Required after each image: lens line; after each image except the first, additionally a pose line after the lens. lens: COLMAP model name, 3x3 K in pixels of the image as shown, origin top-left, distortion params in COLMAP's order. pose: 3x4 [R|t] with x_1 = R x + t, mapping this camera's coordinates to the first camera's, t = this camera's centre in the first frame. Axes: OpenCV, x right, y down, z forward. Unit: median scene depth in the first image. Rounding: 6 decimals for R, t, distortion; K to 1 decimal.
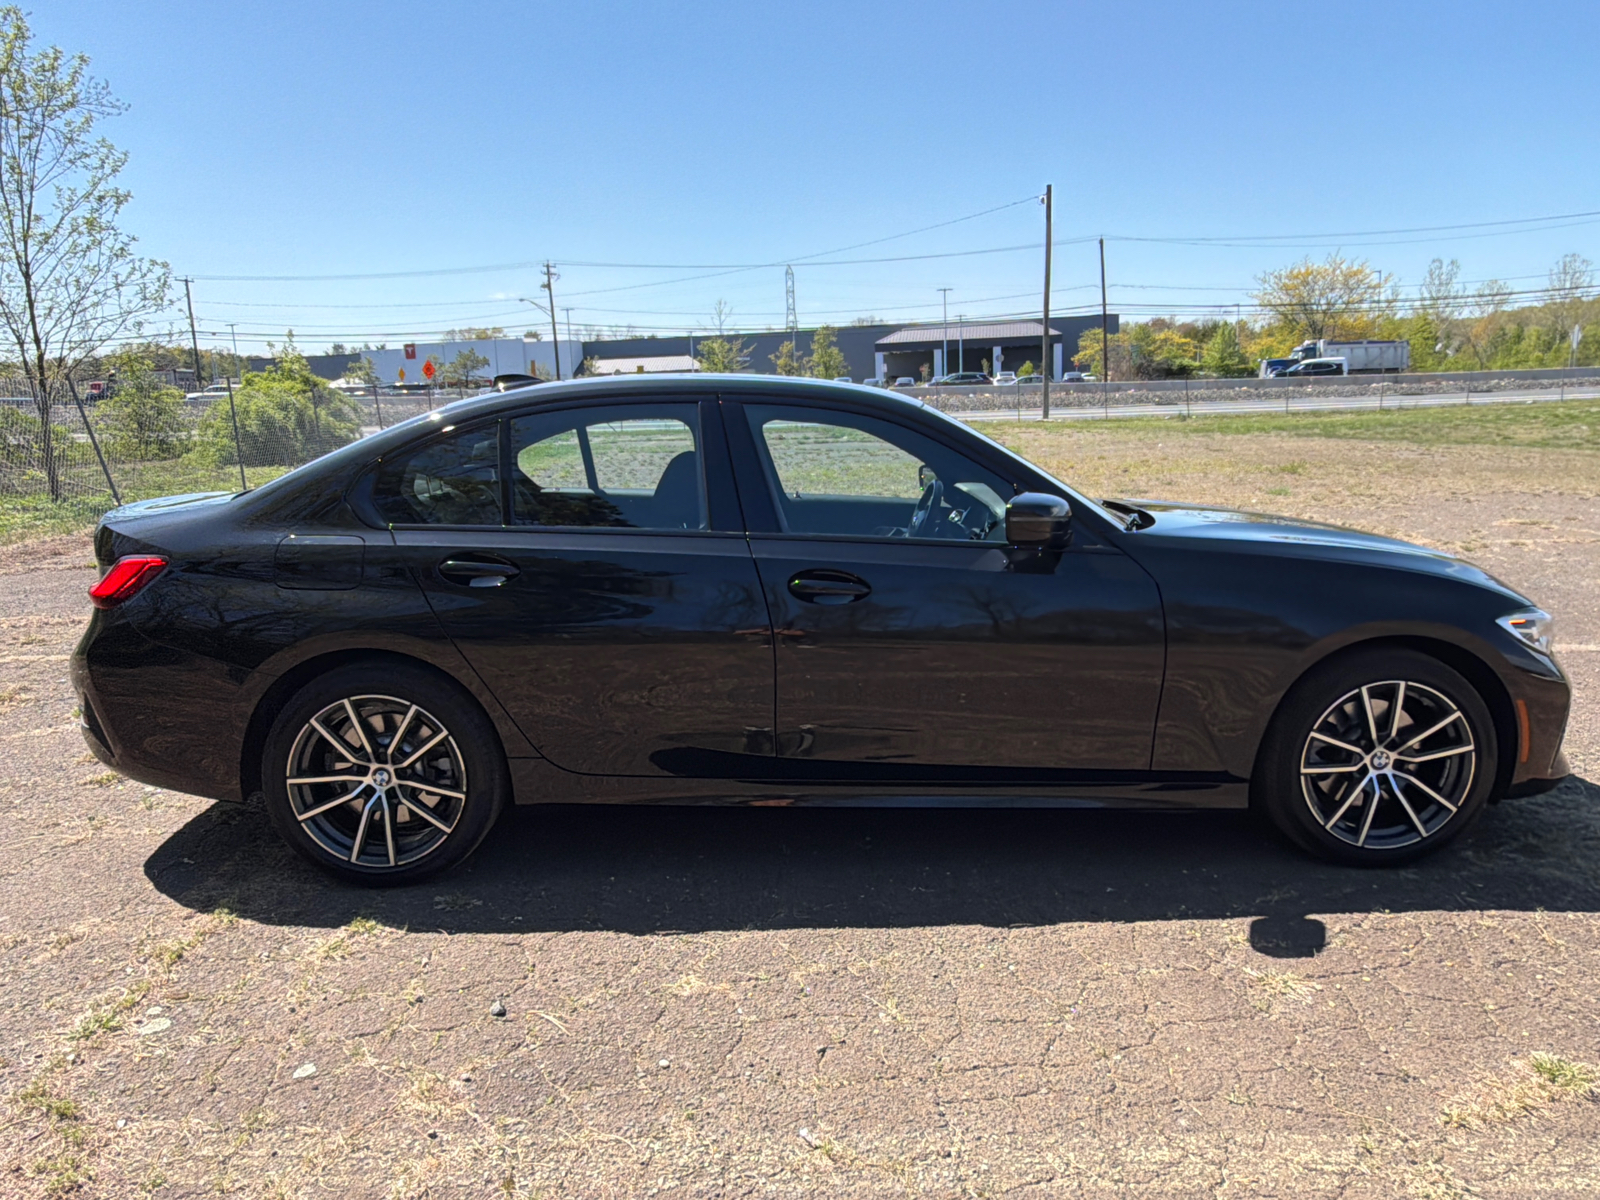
lens RADIAL K [[1144.9, 0, 800.0], [0, 1144.9, 600.0], [0, 0, 1]] dist [-0.000585, 0.001572]
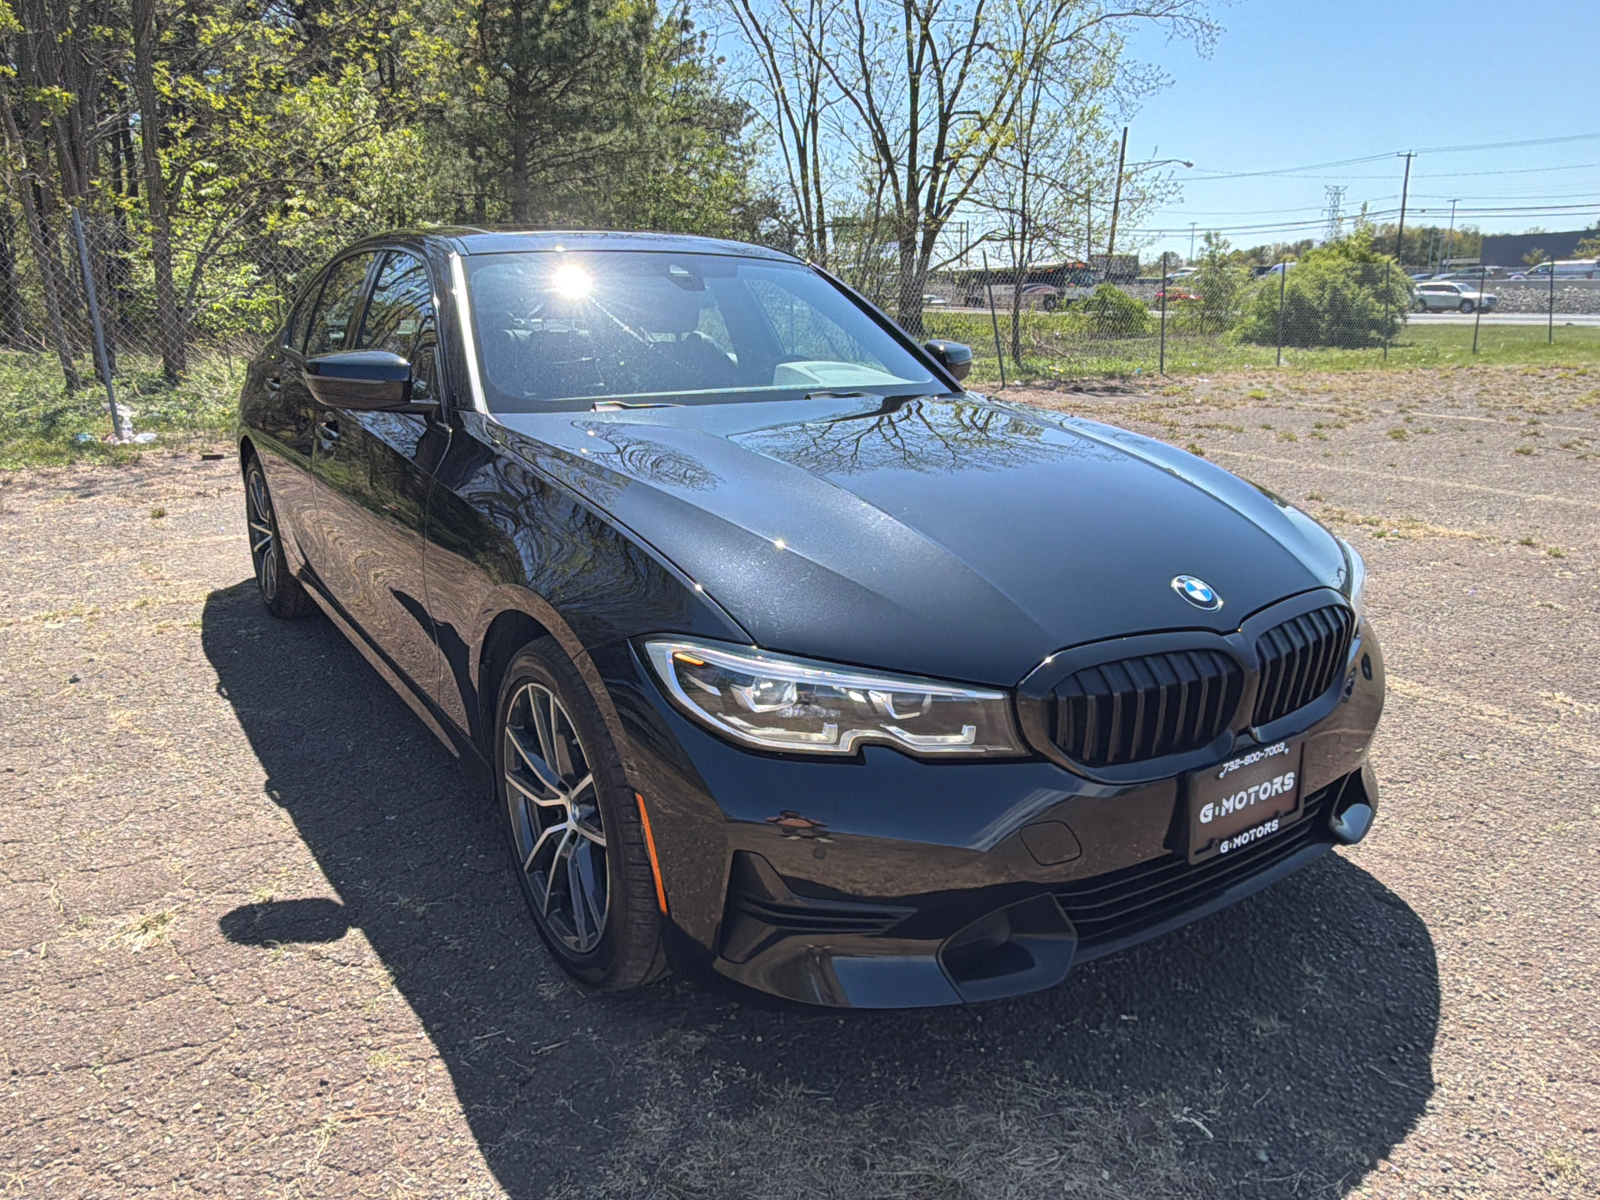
lens RADIAL K [[1140.2, 0, 800.0], [0, 1140.2, 600.0], [0, 0, 1]] dist [-0.004906, 0.006469]
pose [[0.535660, 0.235887, -0.810818, 0.081500], [-0.154959, 0.971344, 0.180216, -0.008421], [0.830094, 0.029109, 0.556863, 0.056847]]
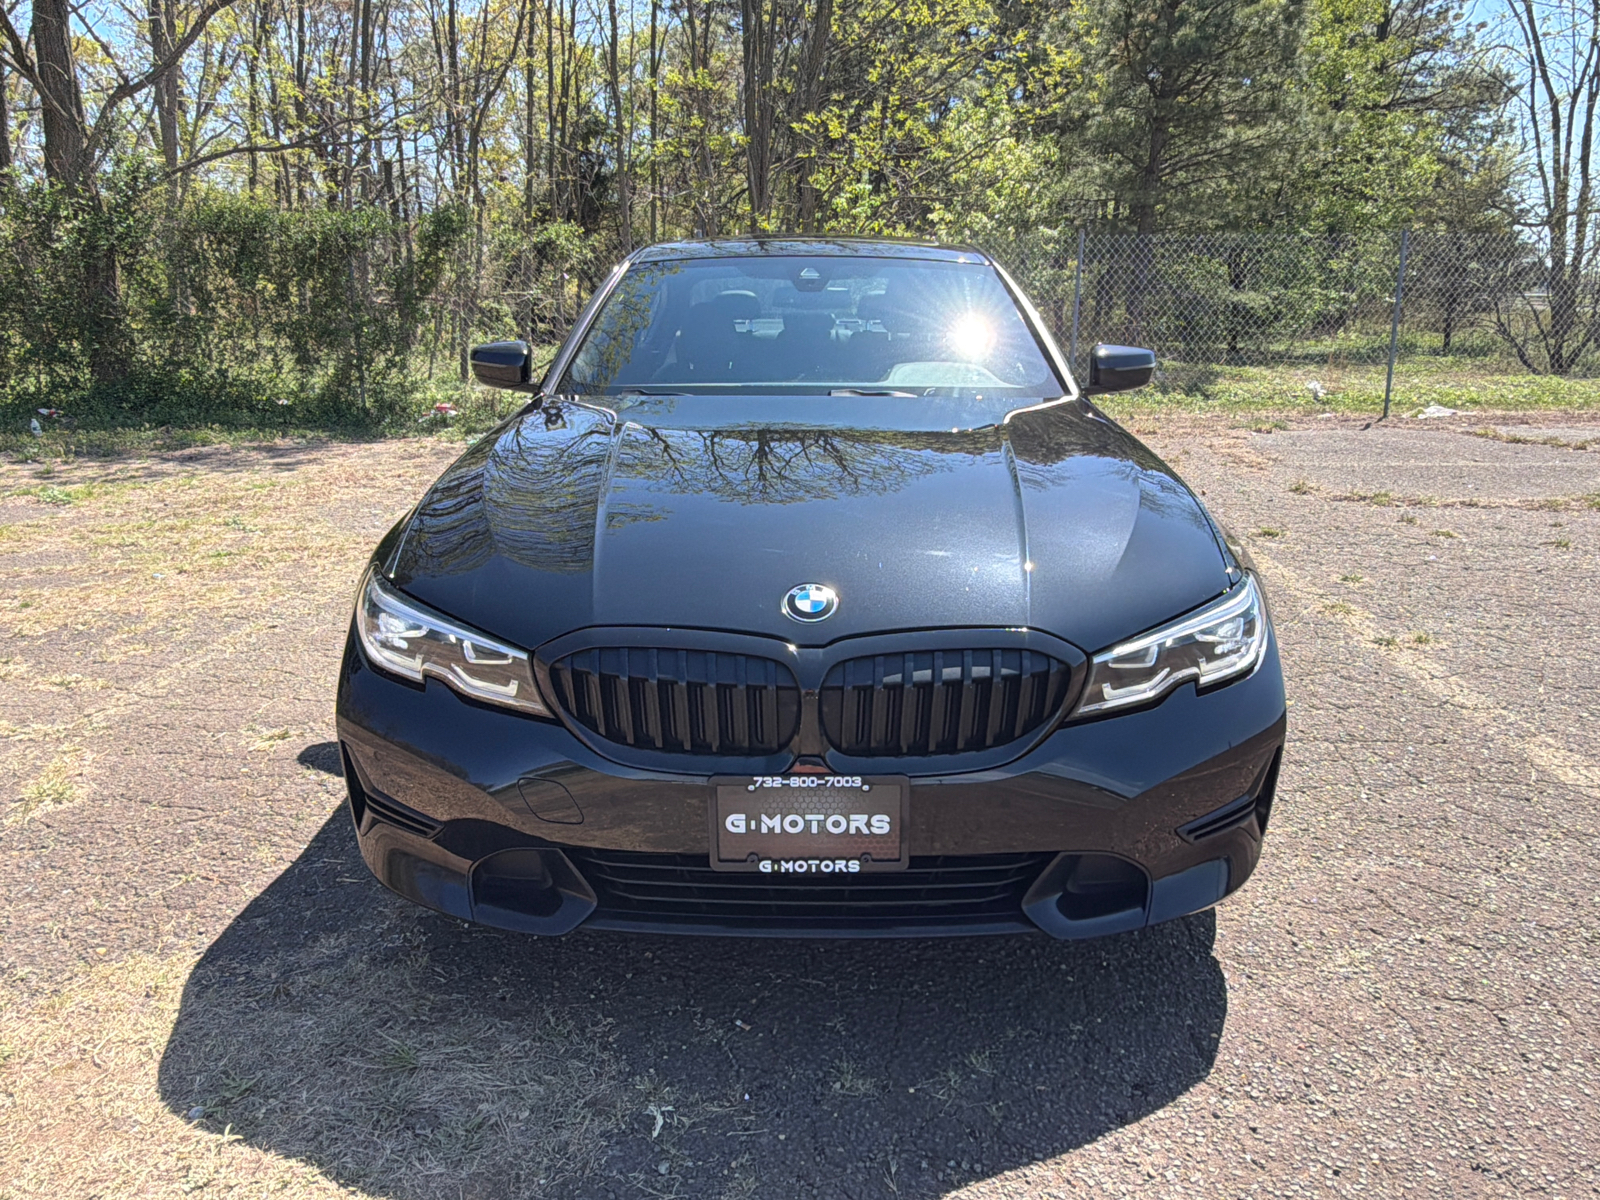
lens RADIAL K [[1140.2, 0, 800.0], [0, 1140.2, 600.0], [0, 0, 1]] dist [-0.004906, 0.006469]
pose [[-0.049642, 0.270877, -0.961333, 0.094703], [-0.165394, 0.947001, 0.275380, -0.014930], [0.984977, 0.172669, -0.002210, 0.094864]]
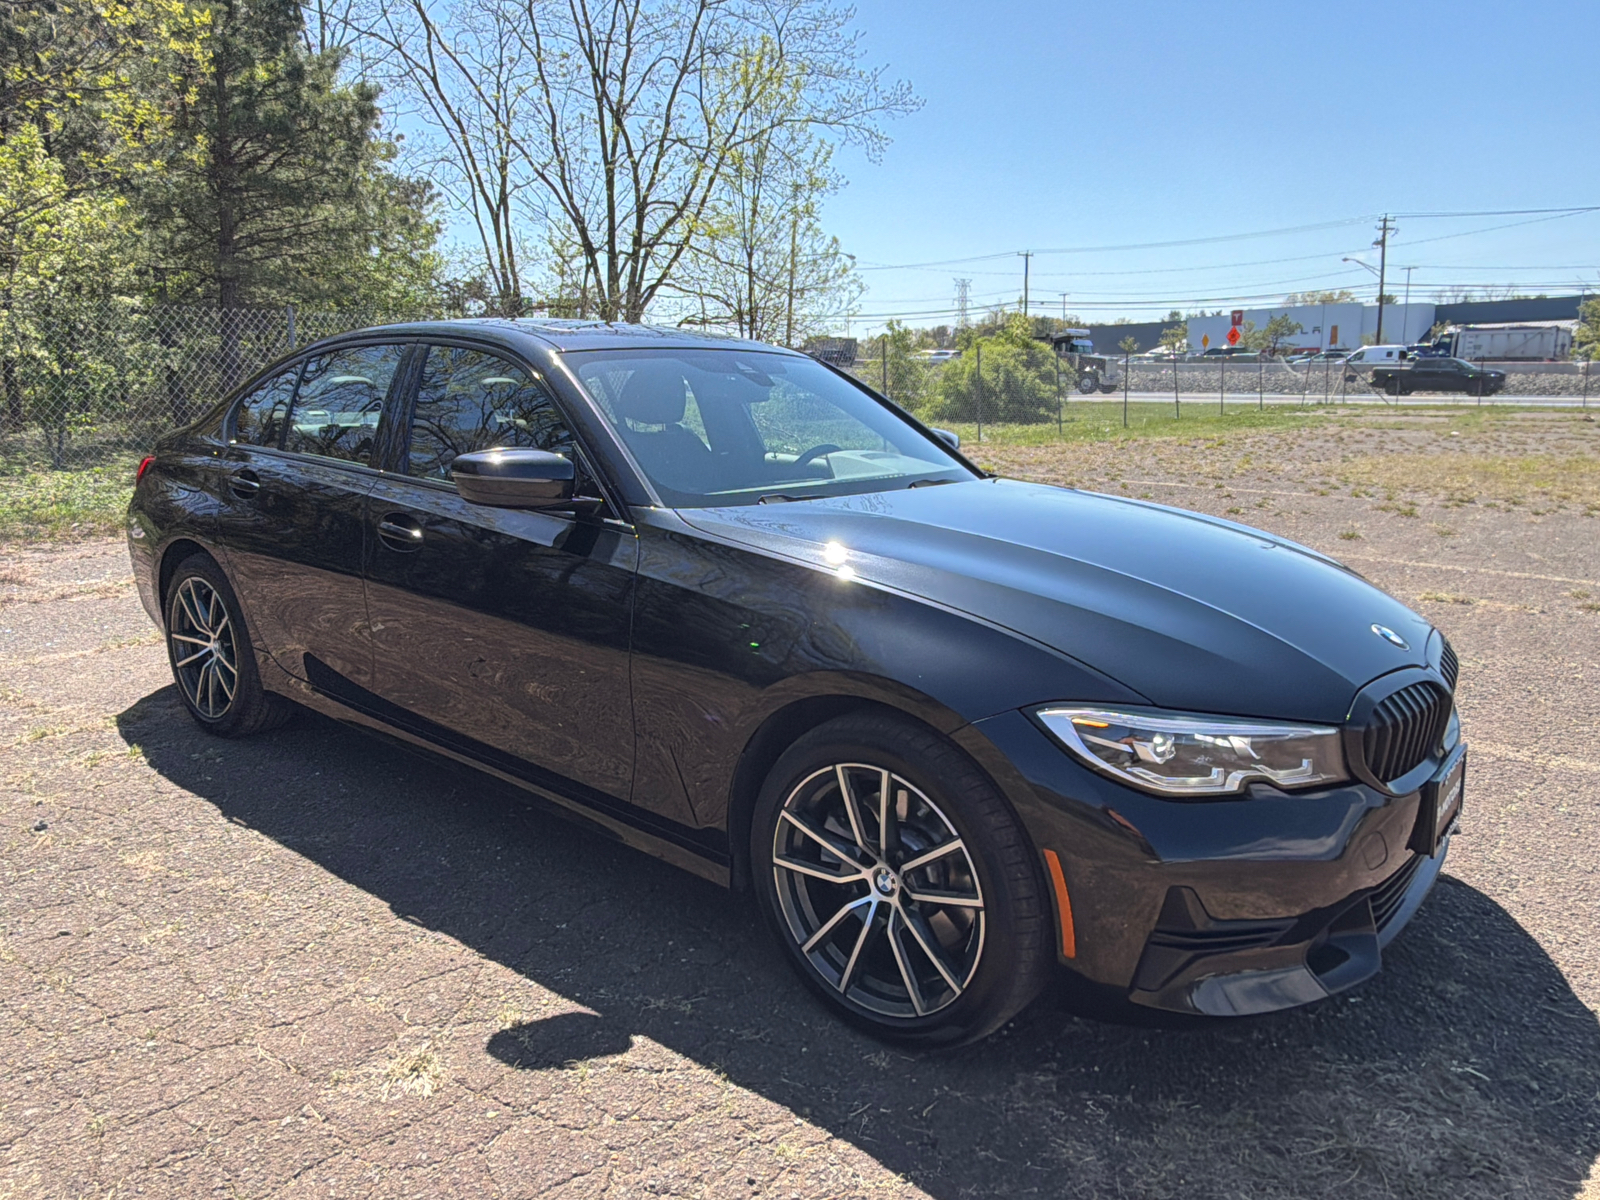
lens RADIAL K [[1140.2, 0, 800.0], [0, 1140.2, 600.0], [0, 0, 1]] dist [-0.004906, 0.006469]
pose [[0.755546, 0.147220, -0.638339, 0.066744], [-0.129205, 0.988769, 0.075111, -0.005250], [0.642228, 0.025727, 0.766082, 0.034103]]
